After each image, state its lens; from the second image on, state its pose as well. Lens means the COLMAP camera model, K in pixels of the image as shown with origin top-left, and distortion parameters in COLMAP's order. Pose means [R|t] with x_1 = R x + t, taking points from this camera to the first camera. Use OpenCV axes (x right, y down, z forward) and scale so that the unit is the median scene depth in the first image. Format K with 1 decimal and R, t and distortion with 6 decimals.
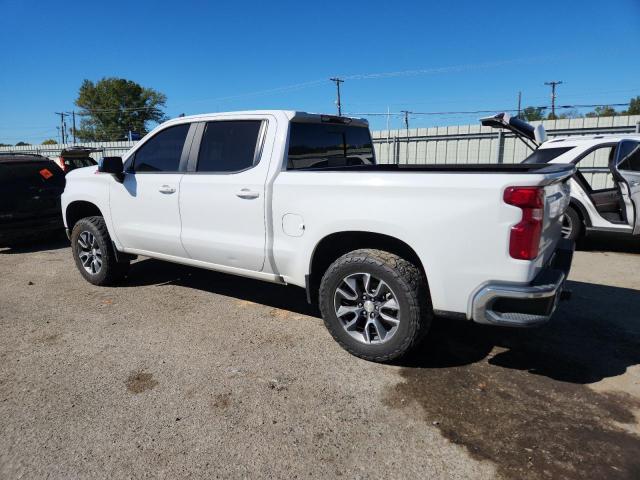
lens RADIAL K [[440.9, 0, 320.0], [0, 440.9, 240.0], [0, 0, 1]] dist [-0.004903, -0.003459]
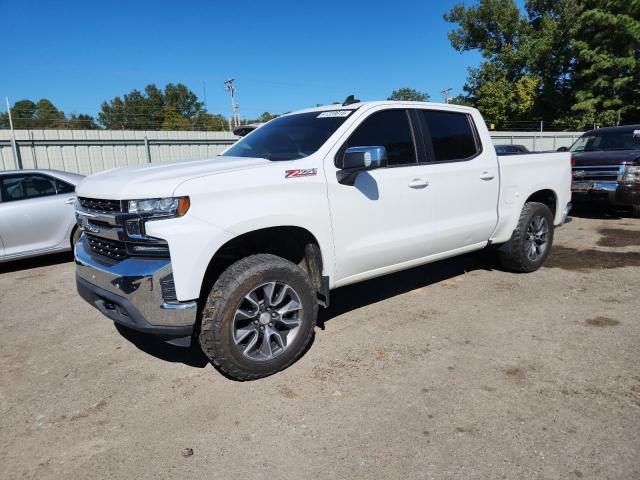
lens RADIAL K [[475.4, 0, 320.0], [0, 475.4, 240.0], [0, 0, 1]] dist [0.103735, -0.000991]
pose [[0.239513, -0.155730, 0.958322, -1.204163], [0.212609, 0.971508, 0.104735, -0.132650], [-0.947328, 0.178662, 0.265798, 0.861819]]
